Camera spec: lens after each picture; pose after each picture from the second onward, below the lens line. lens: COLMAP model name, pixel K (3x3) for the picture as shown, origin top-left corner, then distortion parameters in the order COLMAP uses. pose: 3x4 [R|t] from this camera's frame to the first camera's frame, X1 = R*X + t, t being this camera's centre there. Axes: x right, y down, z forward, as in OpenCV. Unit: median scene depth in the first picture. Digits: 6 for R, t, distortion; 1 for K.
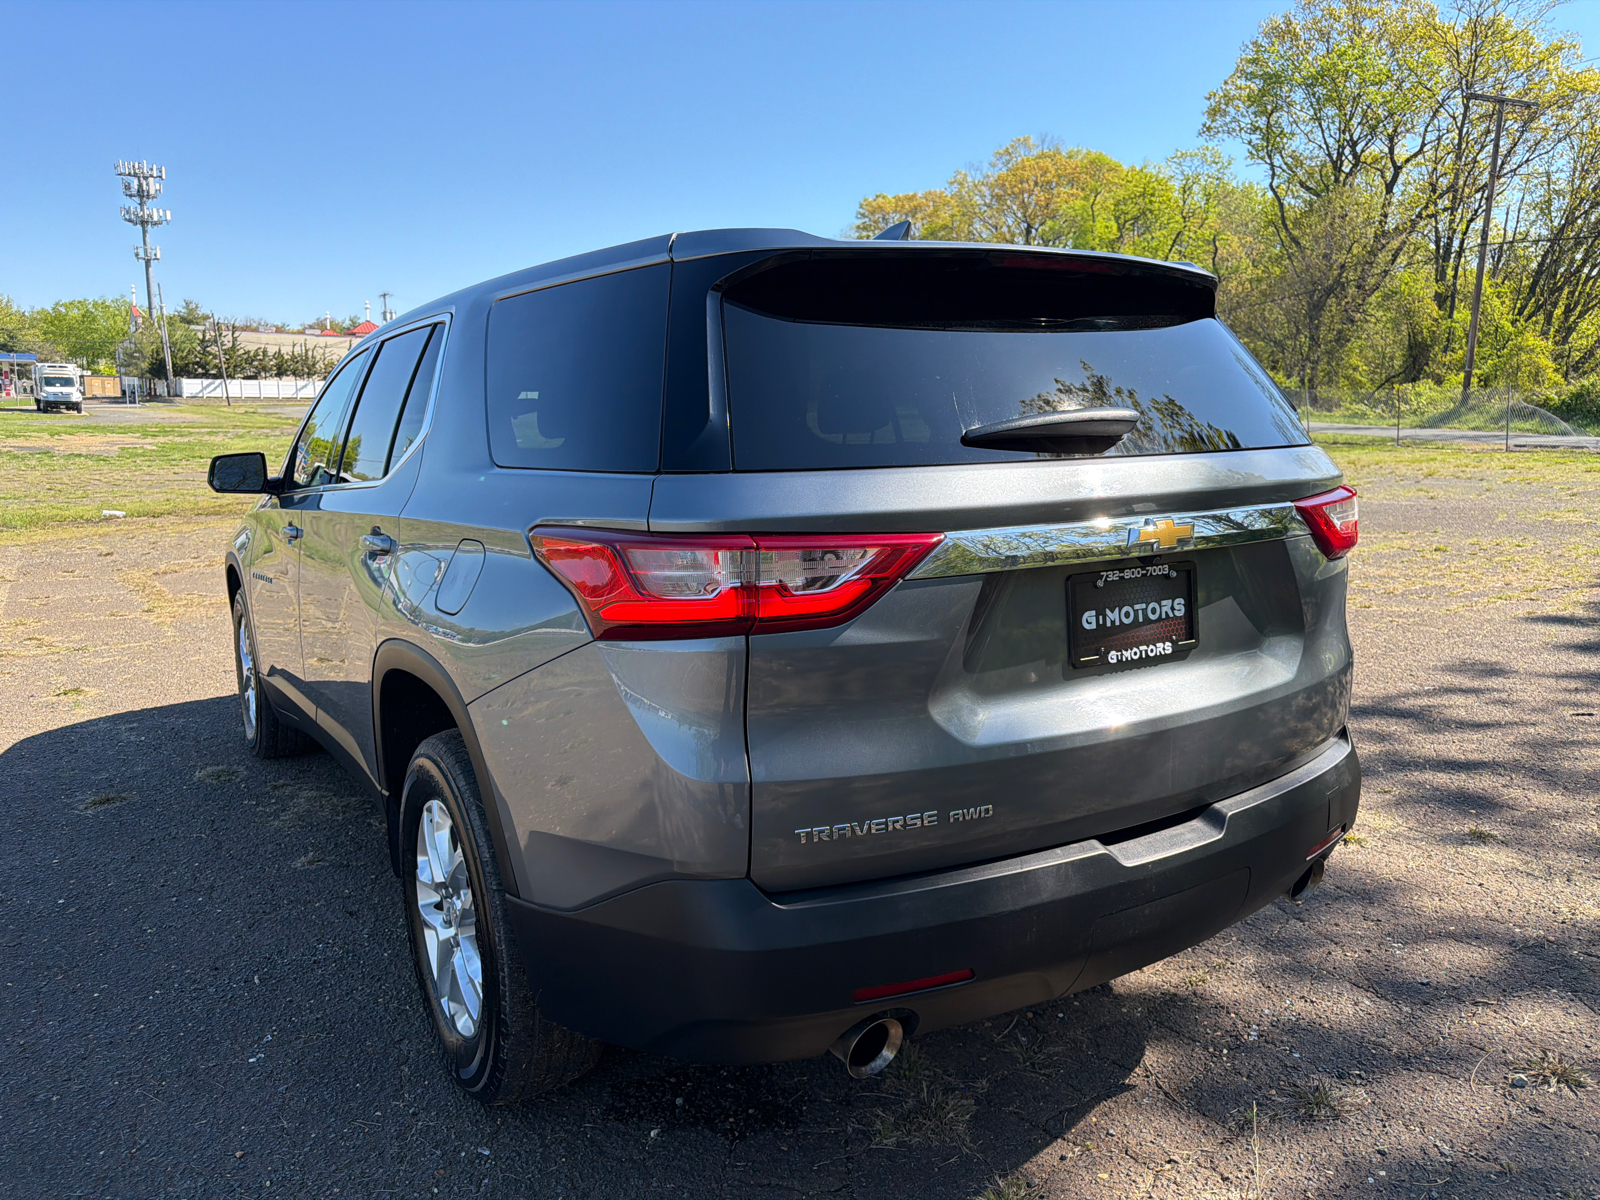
lens RADIAL K [[1174.3, 0, 802.0], [0, 1174.3, 593.0], [0, 0, 1]] dist [0.008990, -0.006231]
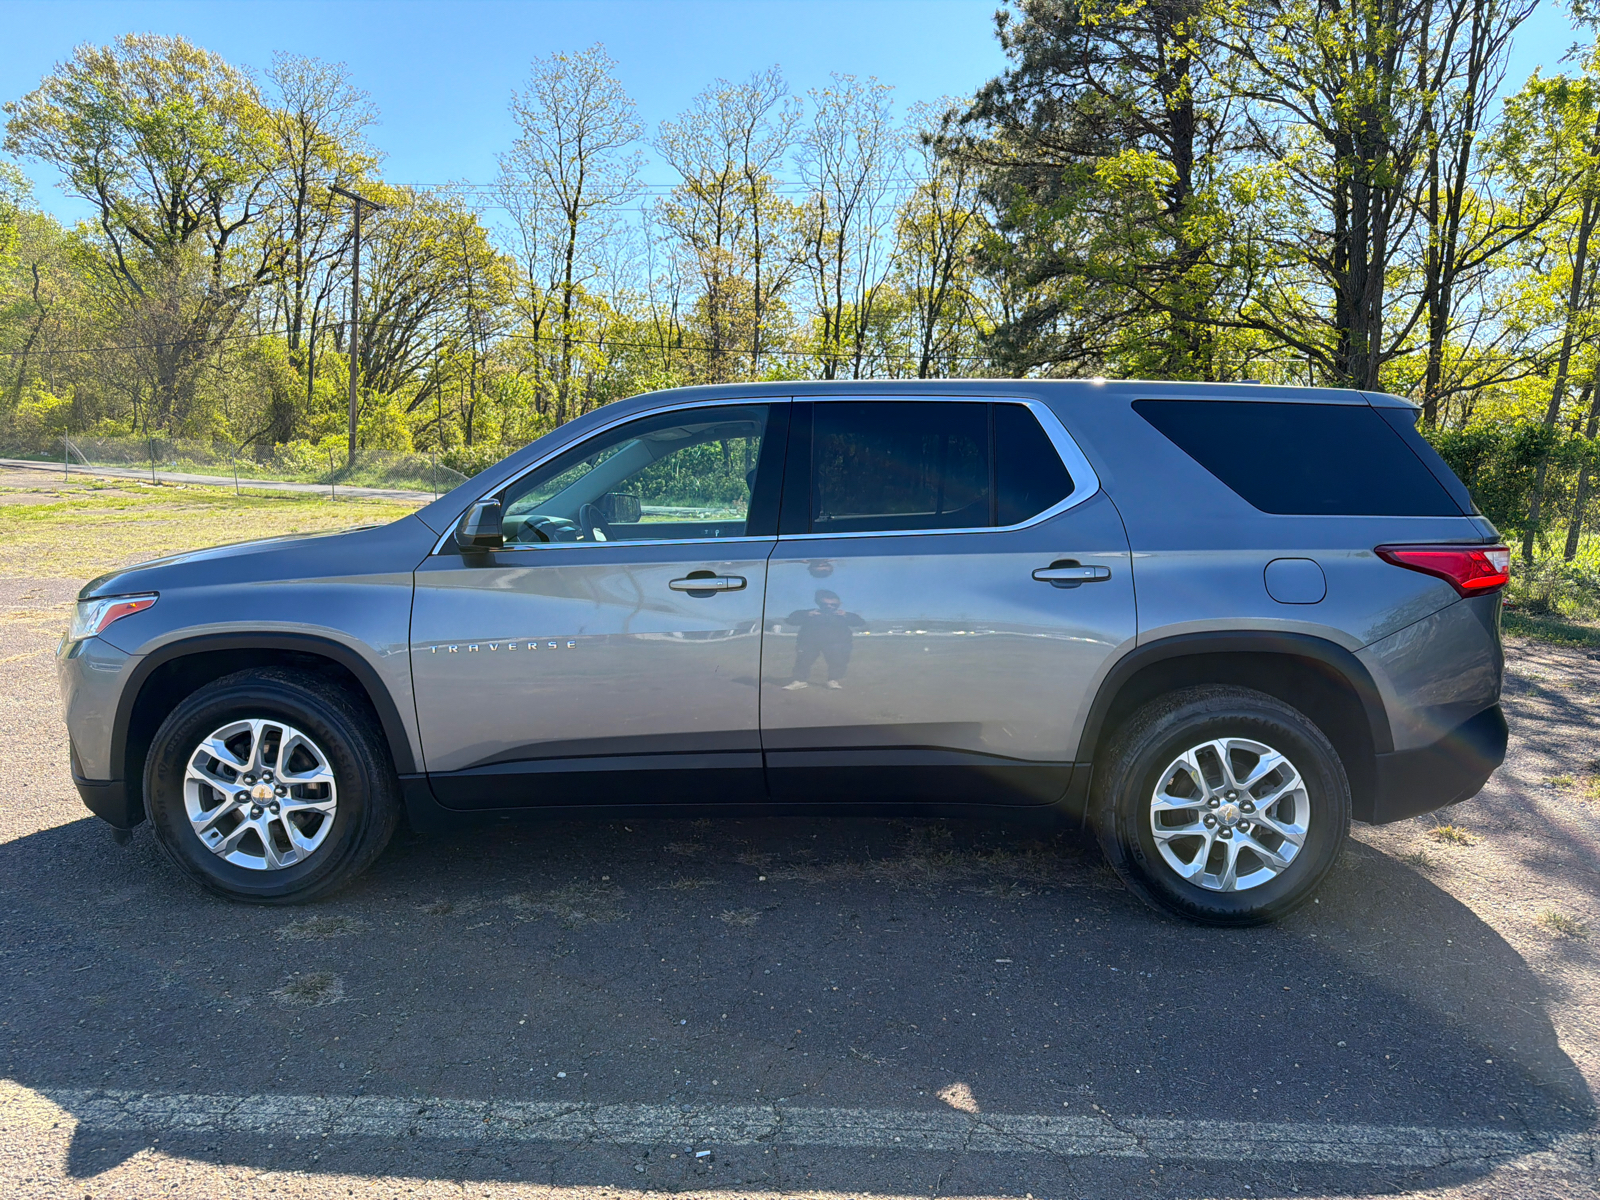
lens RADIAL K [[1174.3, 0, 802.0], [0, 1174.3, 593.0], [0, 0, 1]] dist [0.008990, -0.006231]
pose [[0.549045, -0.051013, 0.834235, -0.127319], [0.089015, 0.996028, 0.002323, -0.003918], [-0.831039, 0.072984, 0.551405, 0.043727]]
